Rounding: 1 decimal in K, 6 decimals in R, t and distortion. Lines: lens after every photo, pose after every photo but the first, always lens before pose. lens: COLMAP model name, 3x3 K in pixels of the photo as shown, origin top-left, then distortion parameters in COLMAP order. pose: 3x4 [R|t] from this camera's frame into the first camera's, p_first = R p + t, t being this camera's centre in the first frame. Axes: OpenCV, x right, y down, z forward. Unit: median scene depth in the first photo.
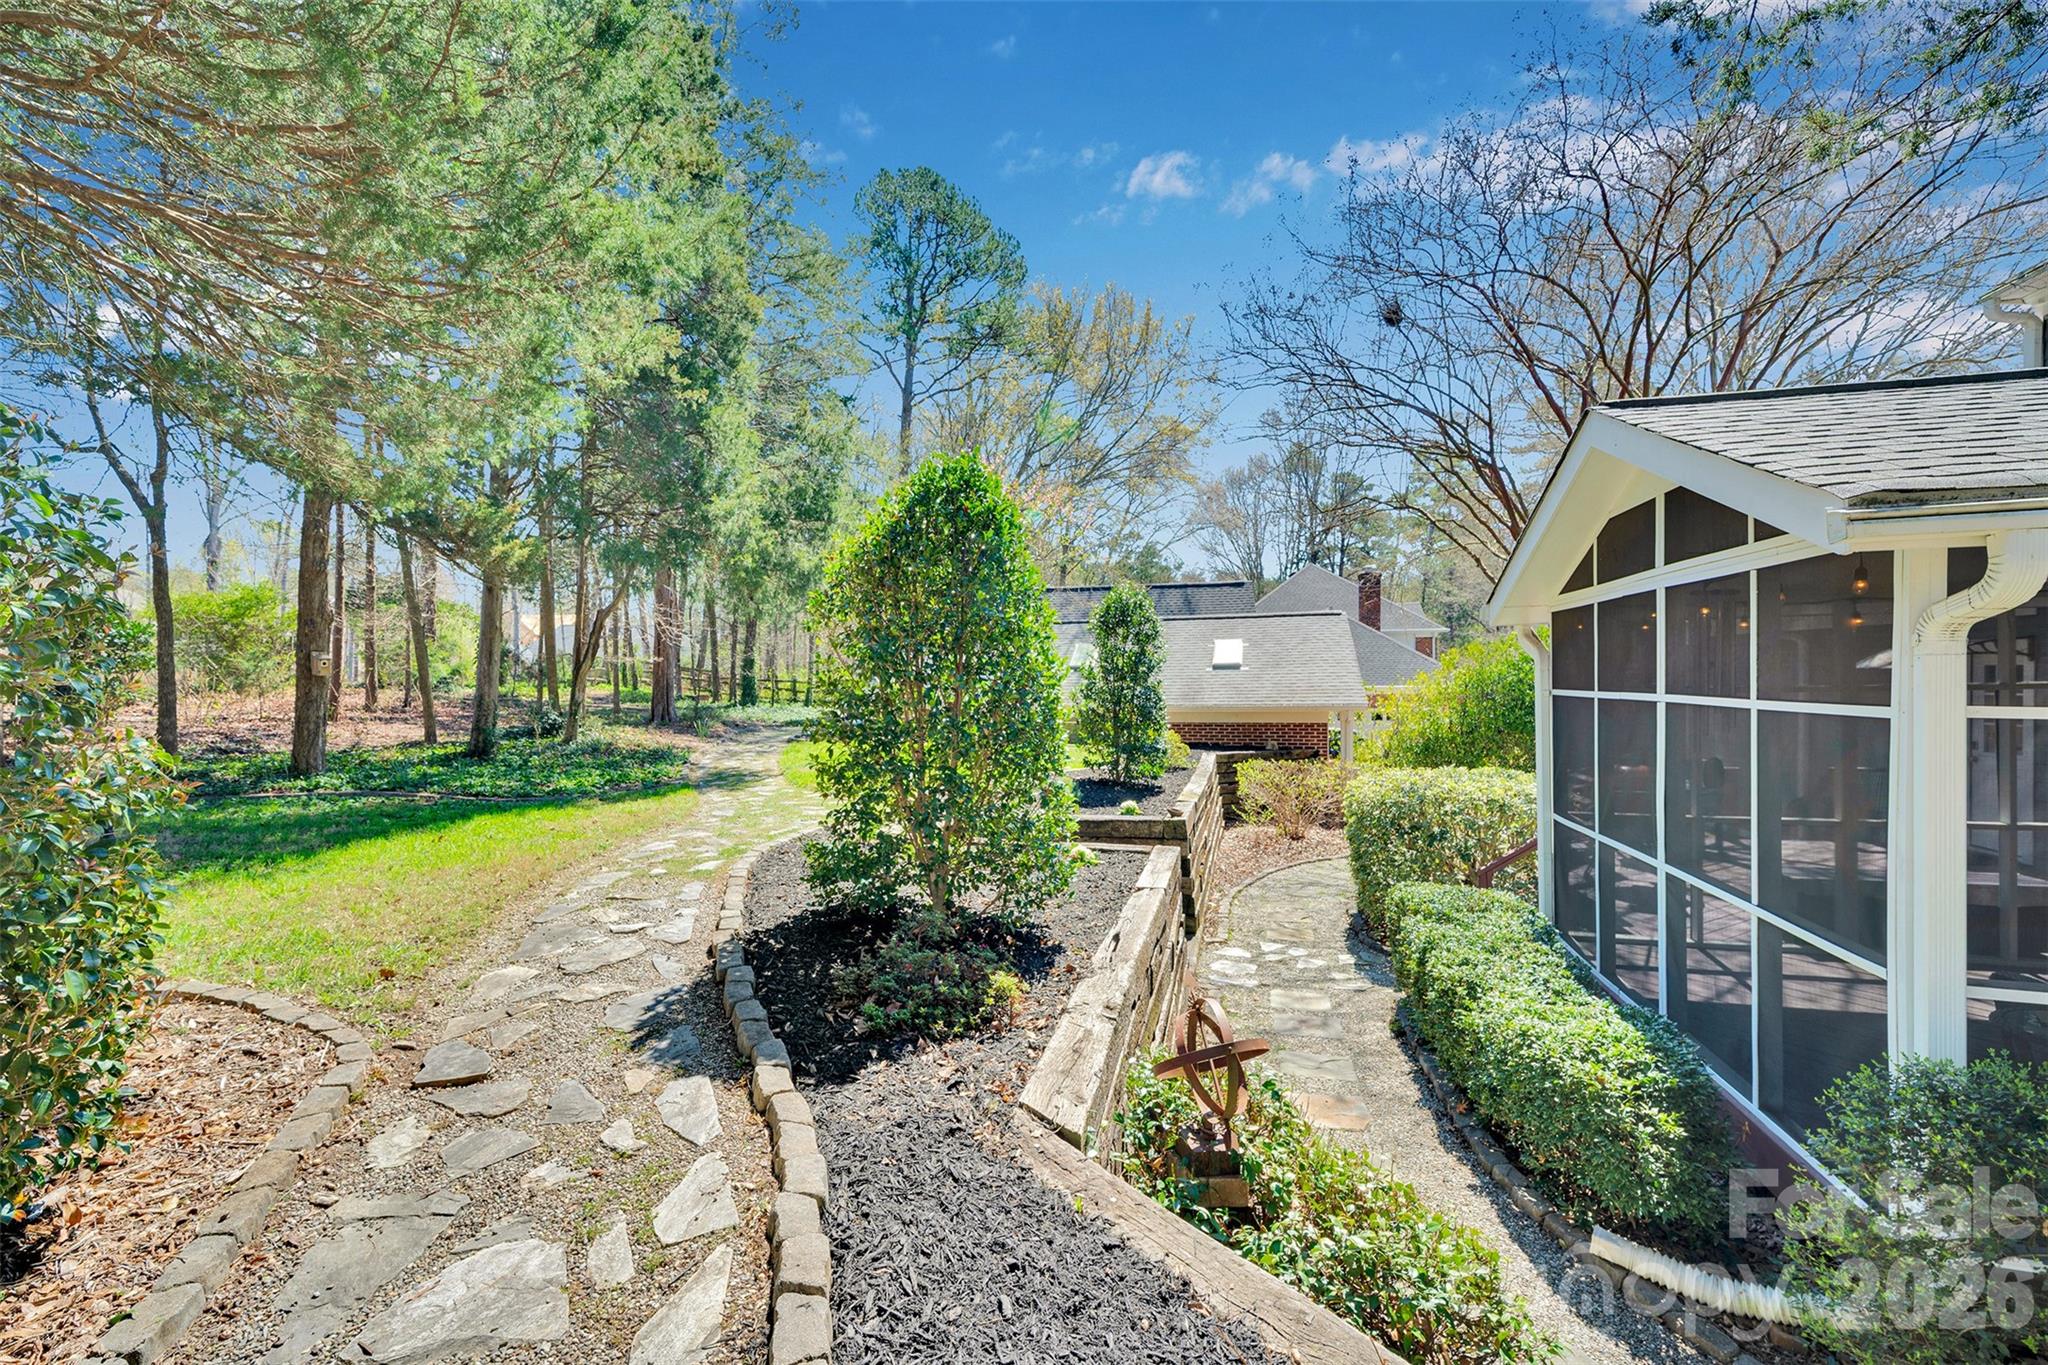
lens RADIAL K [[899.0, 0, 1016.4], [0, 899.0, 682.1], [0, 0, 1]] dist [0.002234, 0.001303]
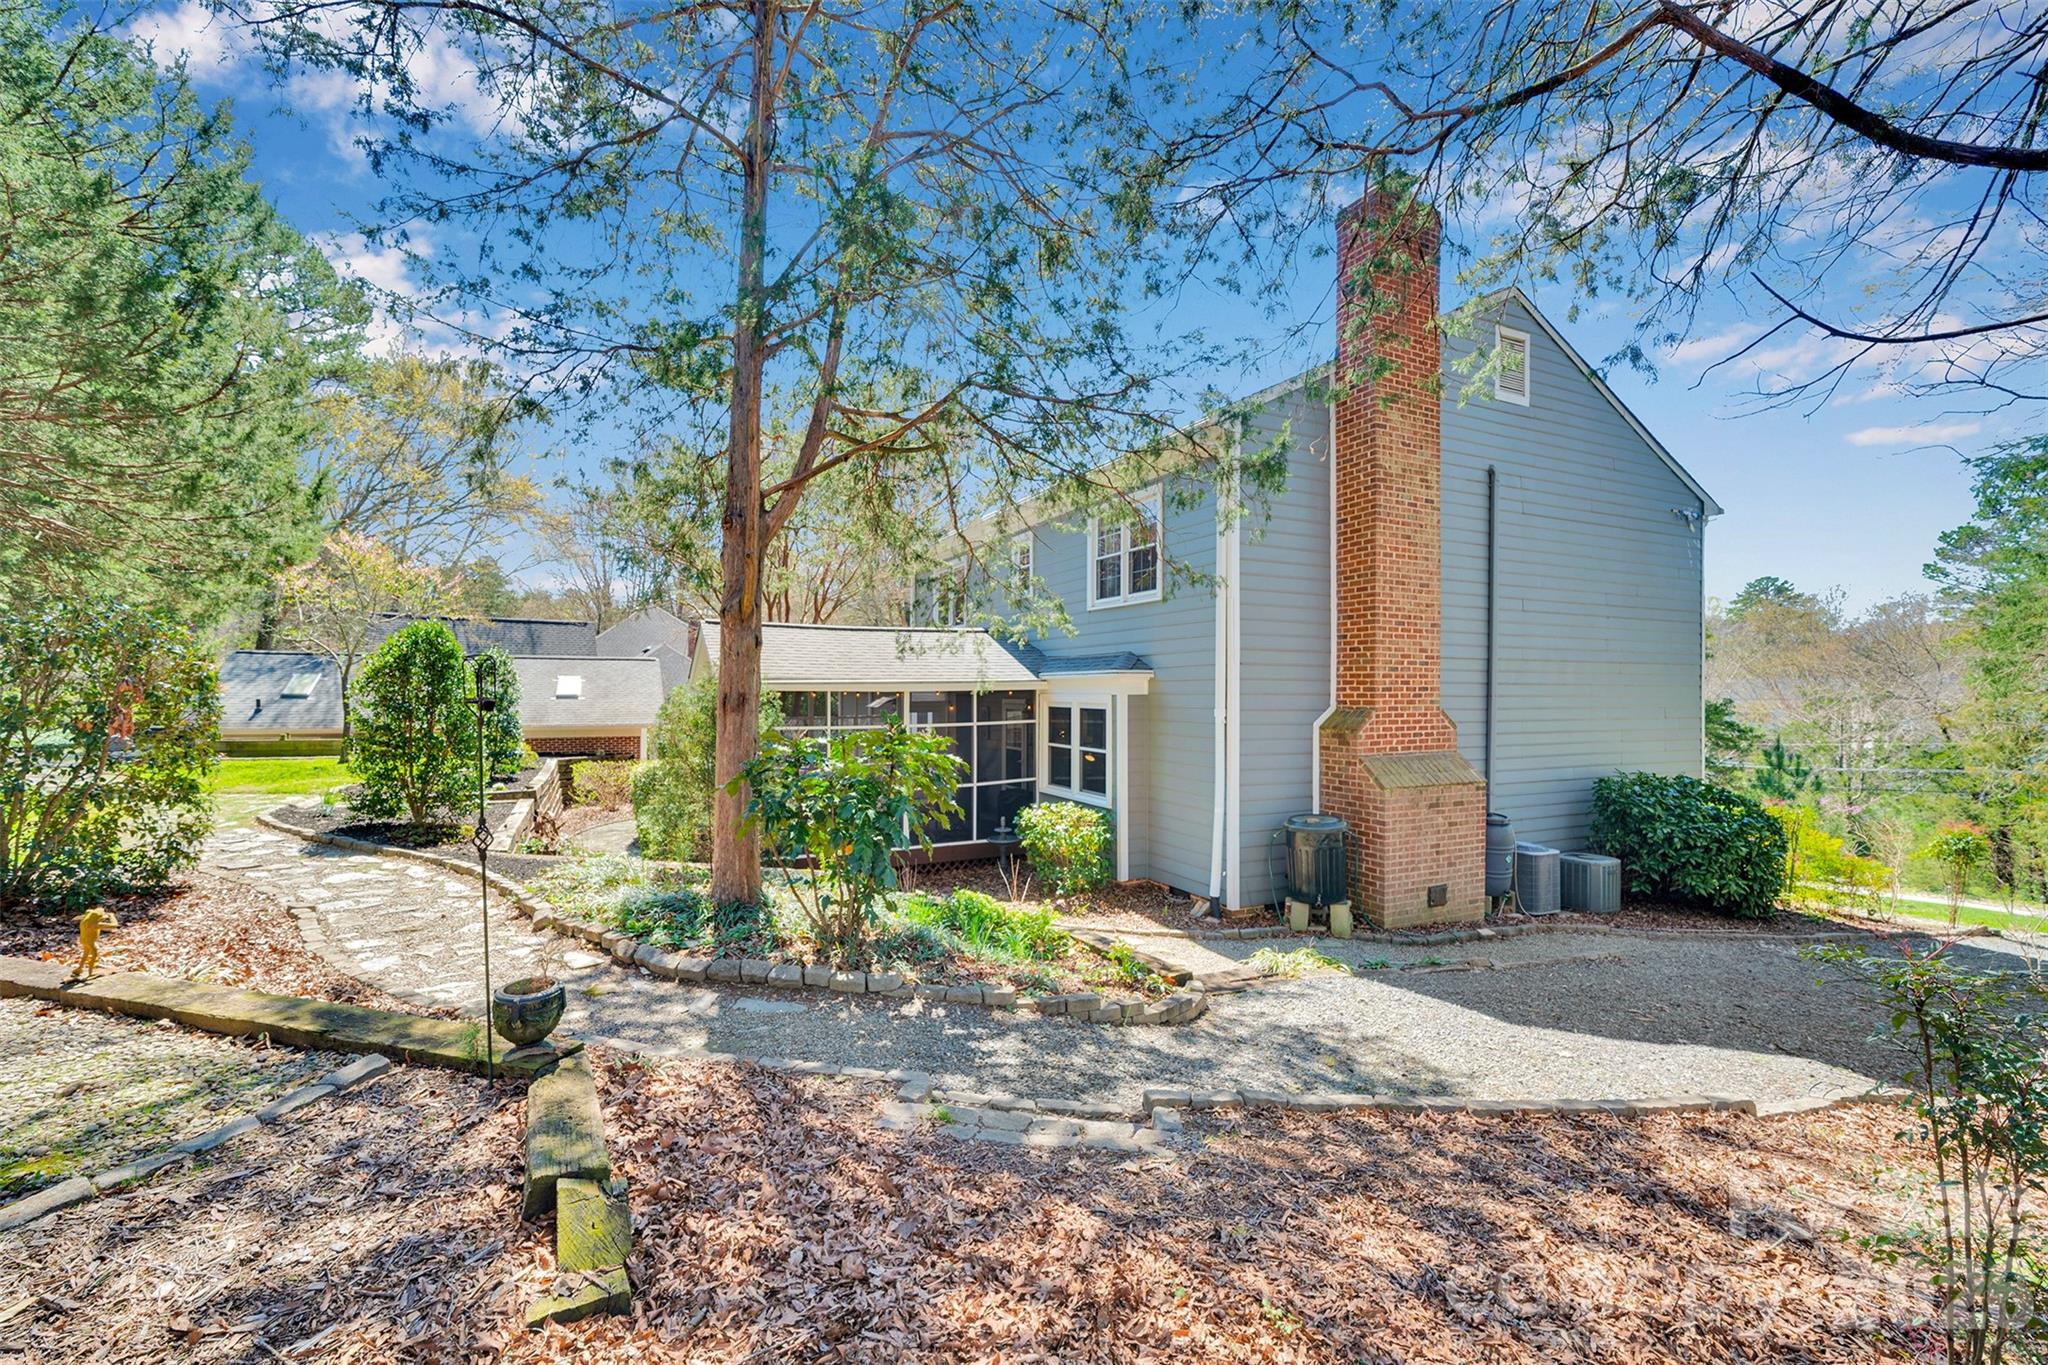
lens RADIAL K [[899.0, 0, 1015.5], [0, 899.0, 691.1], [0, 0, 1]] dist [0.002234, 0.001303]
pose [[0.775647, 0.012590, 0.631041, -0.127800], [-0.008693, 0.999919, -0.009265, -0.023200], [-0.631107, 0.001701, 0.775694, -0.620092]]
